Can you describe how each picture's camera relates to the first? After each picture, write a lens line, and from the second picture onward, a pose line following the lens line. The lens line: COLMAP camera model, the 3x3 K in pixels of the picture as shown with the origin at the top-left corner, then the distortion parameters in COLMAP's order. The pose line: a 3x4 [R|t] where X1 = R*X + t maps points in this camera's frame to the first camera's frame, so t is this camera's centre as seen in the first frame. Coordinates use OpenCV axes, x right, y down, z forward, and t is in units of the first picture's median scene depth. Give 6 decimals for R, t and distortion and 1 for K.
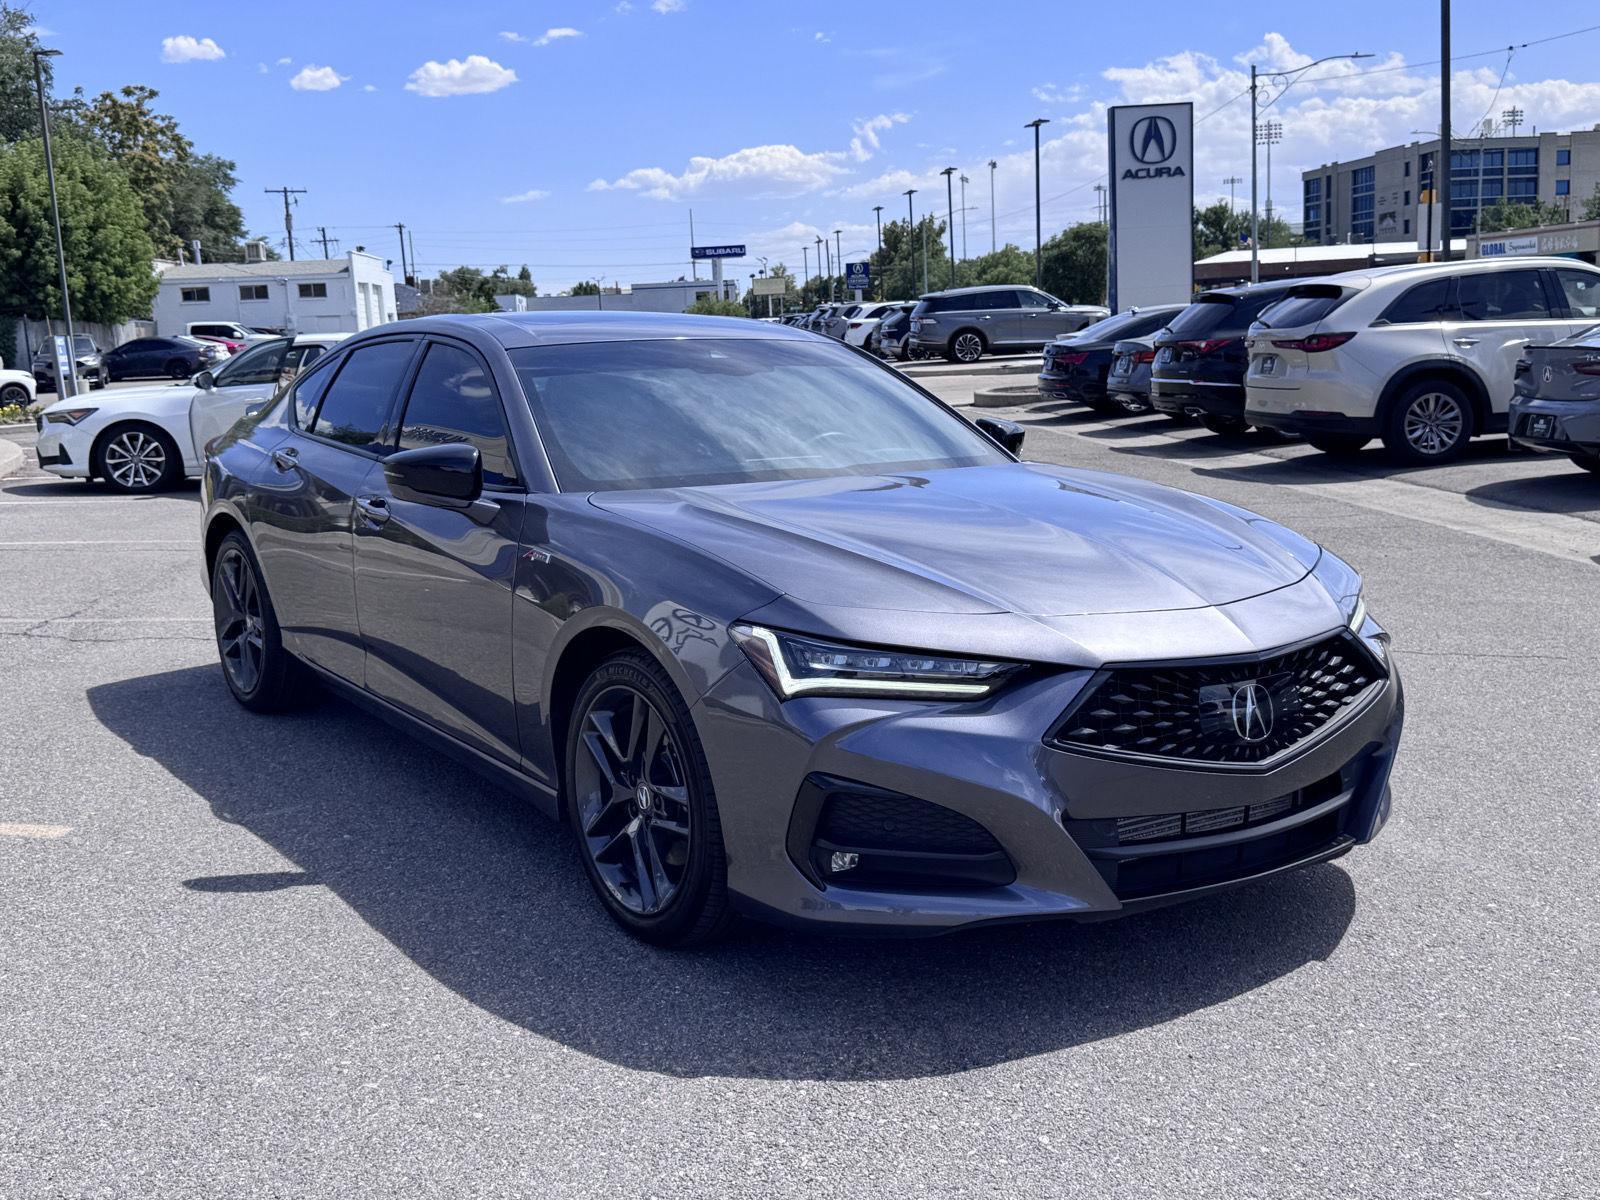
lens RADIAL K [[1657.6, 0, 805.3], [0, 1657.6, 633.1], [0, 0, 1]] dist [0.161143, -0.334868]
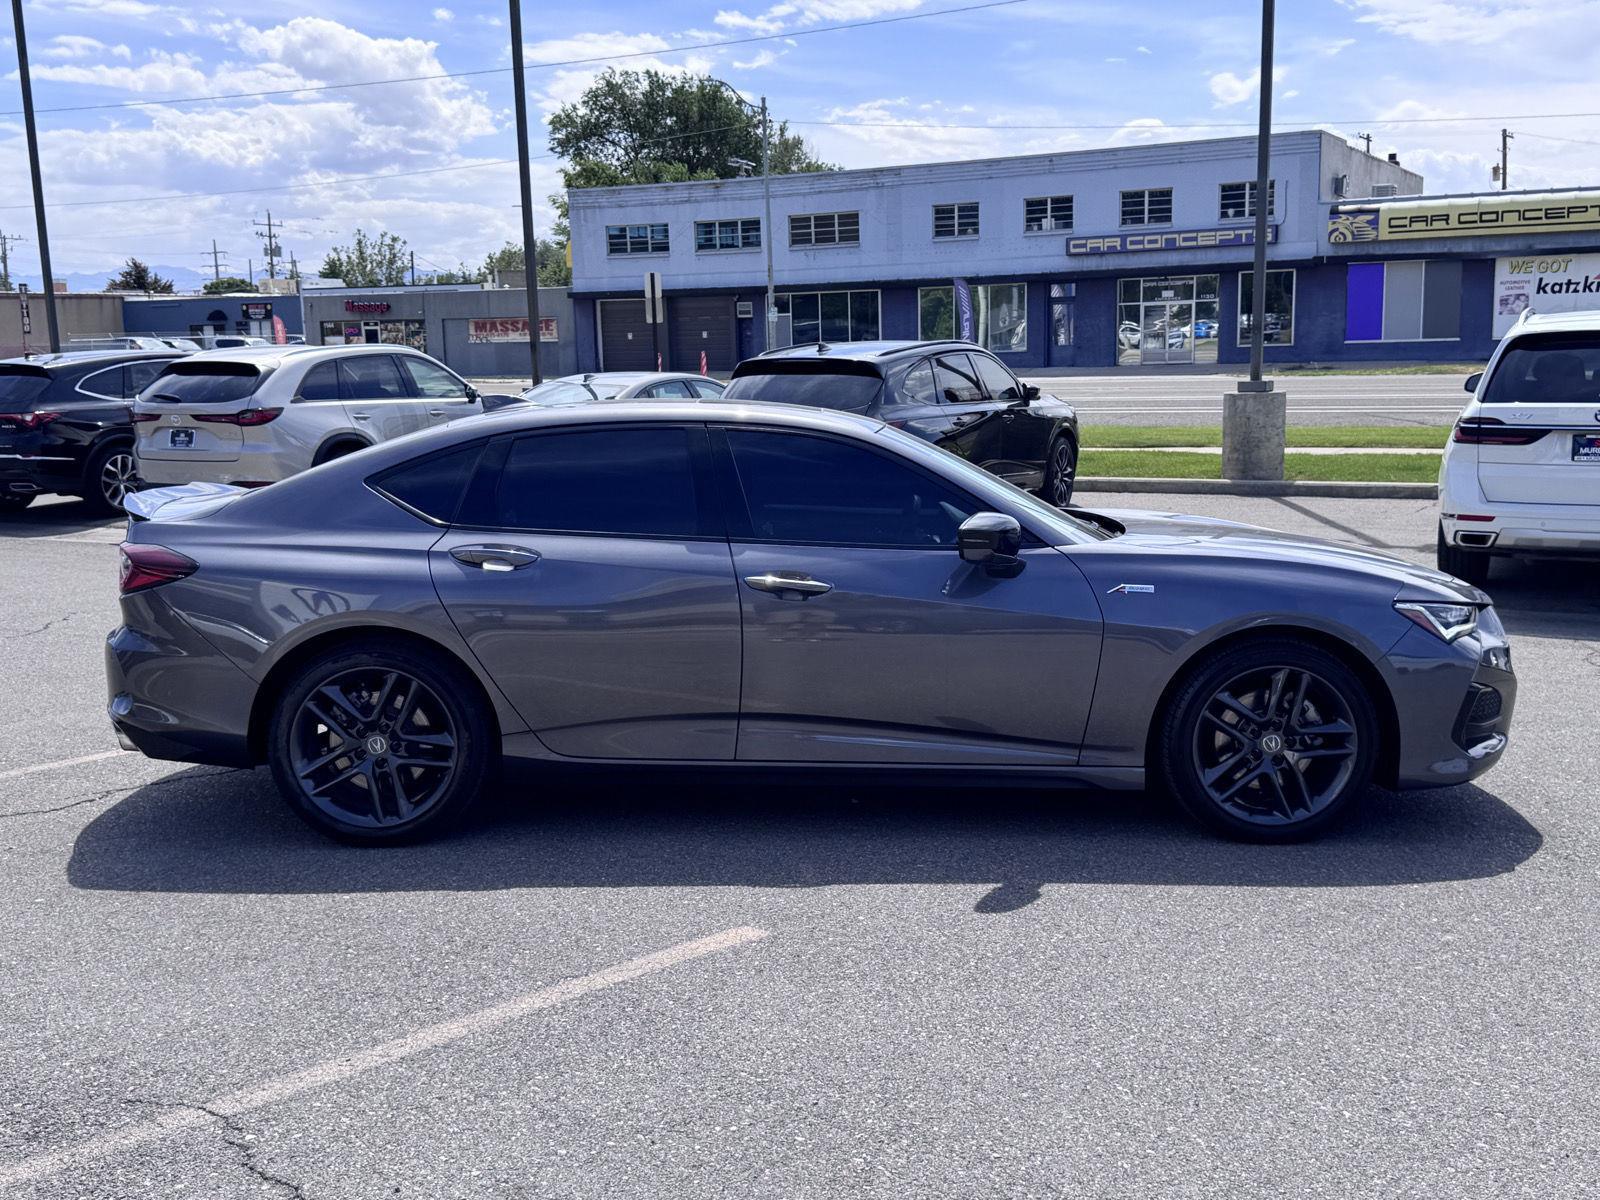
lens RADIAL K [[1657.6, 0, 805.3], [0, 1657.6, 633.1], [0, 0, 1]] dist [0.161143, -0.334868]
pose [[0.555833, -0.112200, 0.823687, -0.107037], [0.144951, 0.988752, 0.036871, -0.007565], [-0.818559, 0.098900, 0.565844, 0.036341]]
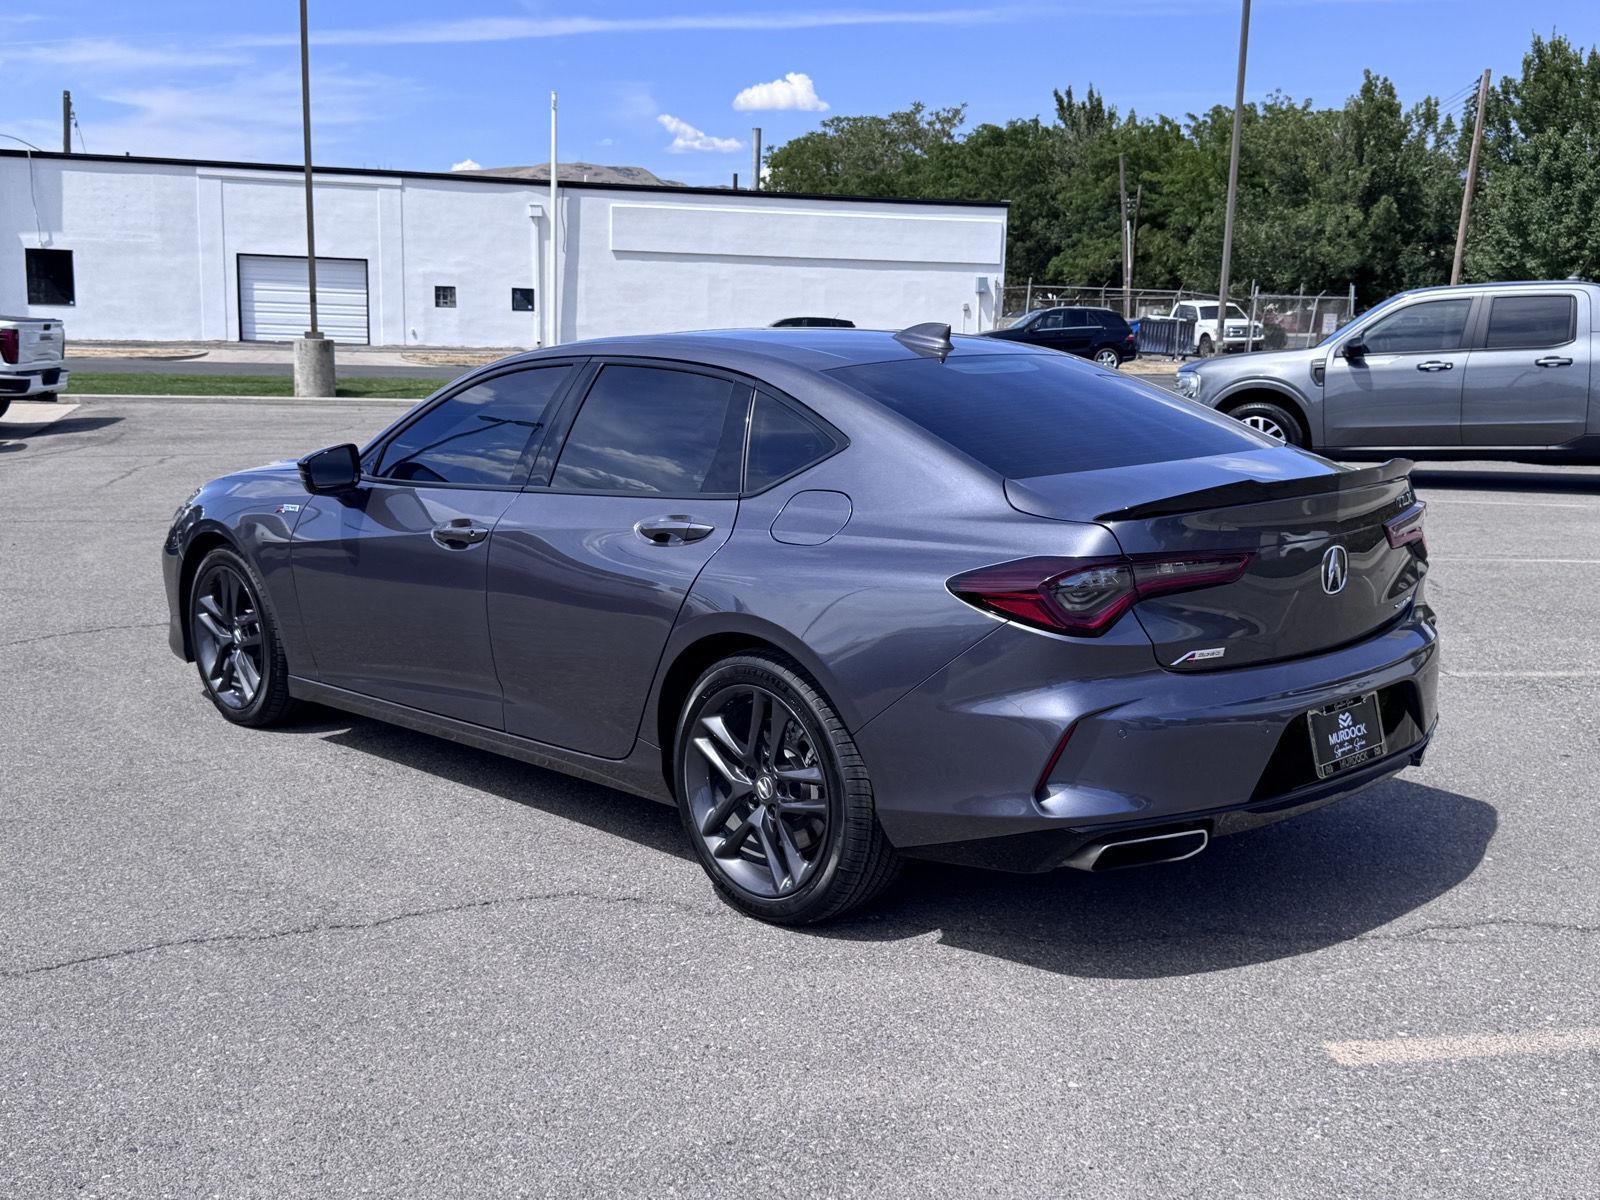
lens RADIAL K [[1657.6, 0, 805.3], [0, 1657.6, 633.1], [0, 0, 1]] dist [0.161143, -0.334868]
pose [[-0.988594, 0.050642, -0.141837, -0.001693], [-0.004308, 0.931876, 0.362751, -0.039347], [0.150545, 0.359224, -0.921029, 0.203796]]
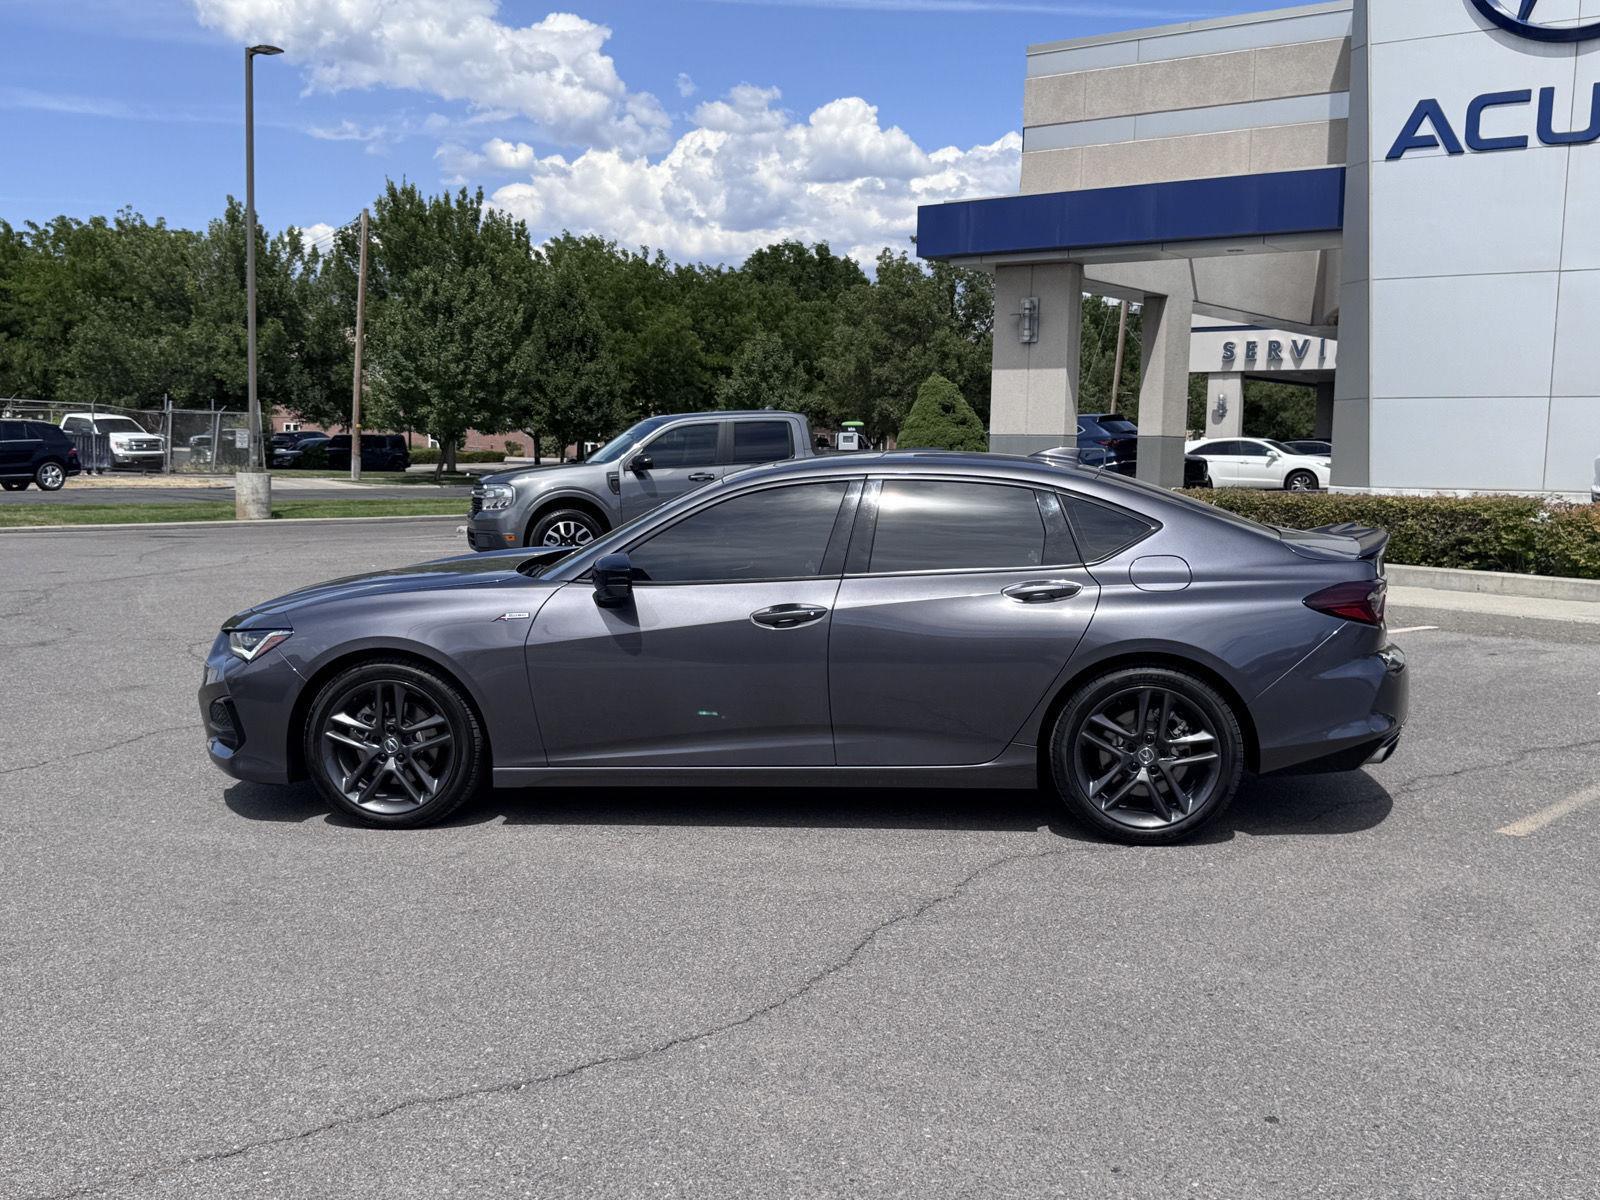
lens RADIAL K [[1657.6, 0, 805.3], [0, 1657.6, 633.1], [0, 0, 1]] dist [0.161143, -0.334868]
pose [[-0.667351, 0.115967, -0.735659, 0.089531], [-0.117204, 0.959139, 0.257518, -0.039876], [0.735463, 0.258077, -0.626490, 0.188034]]
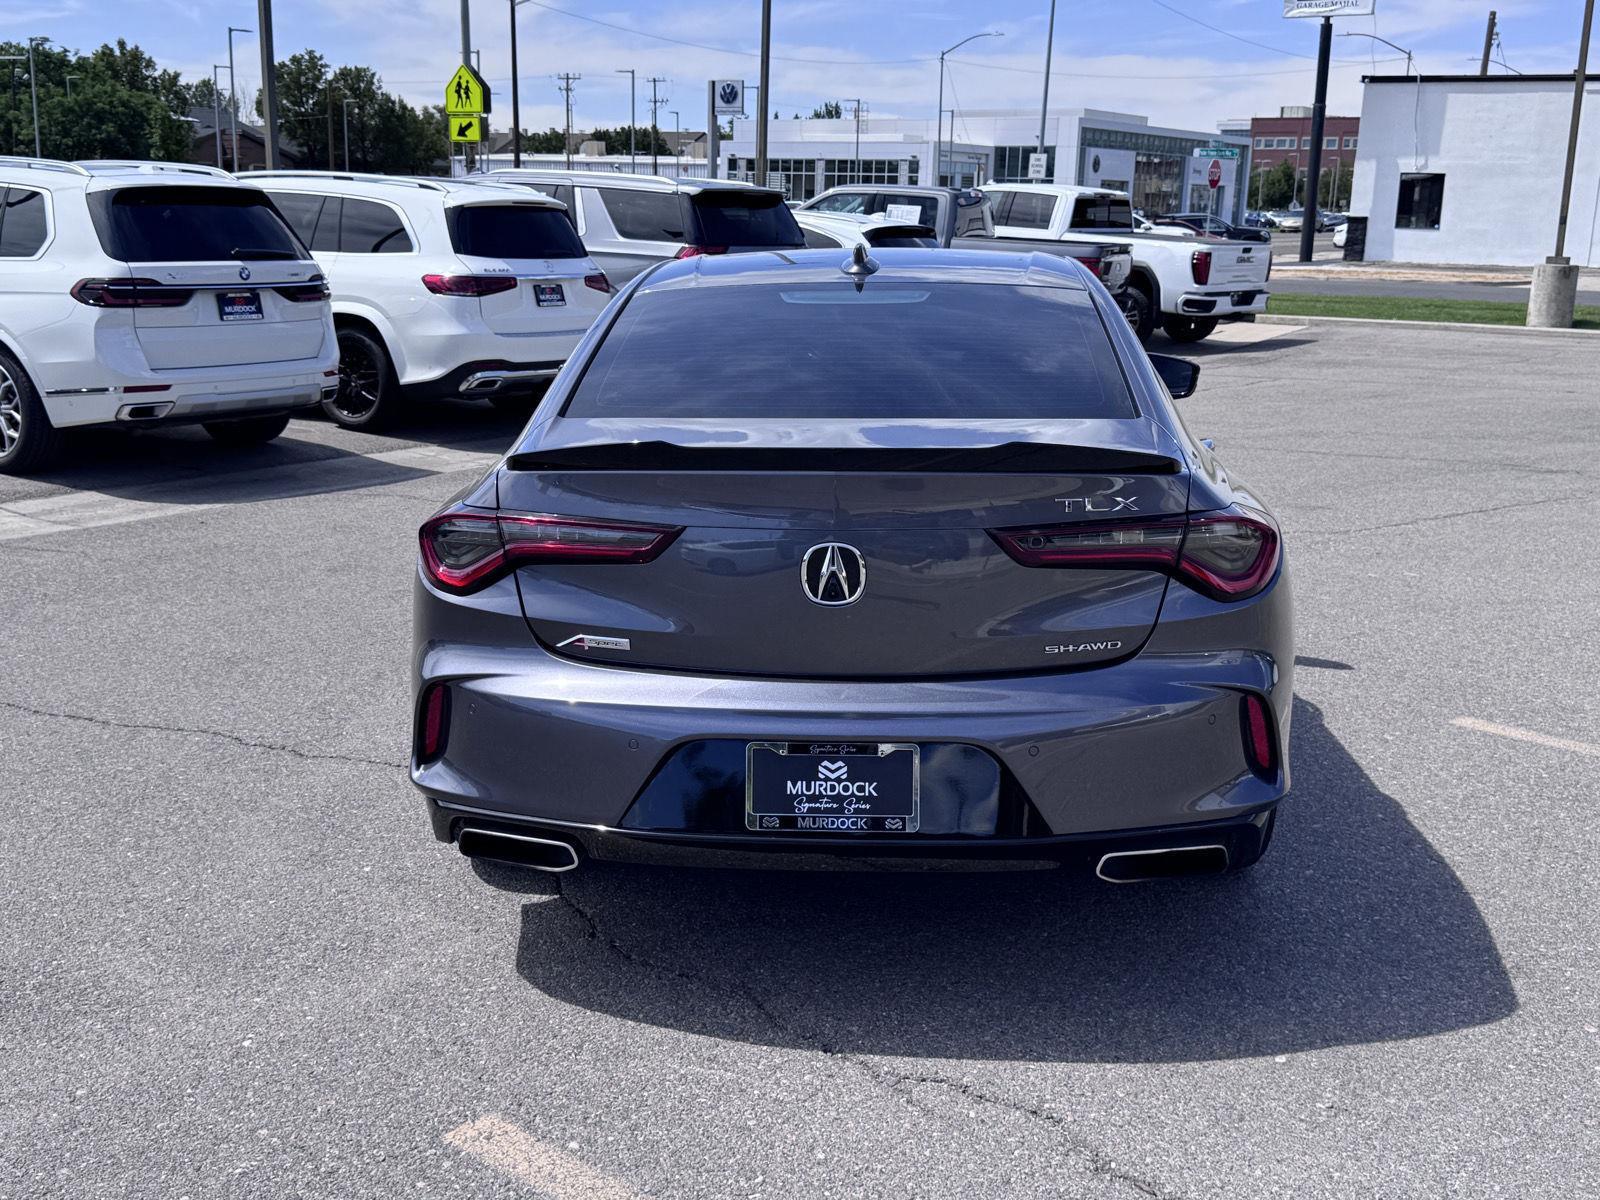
lens RADIAL K [[1657.6, 0, 805.3], [0, 1657.6, 633.1], [0, 0, 1]] dist [0.161143, -0.334868]
pose [[-0.779090, -0.126895, 0.613935, -0.068770], [0.125054, 0.928162, 0.350537, -0.033095], [-0.614312, 0.349875, -0.707254, 0.179176]]
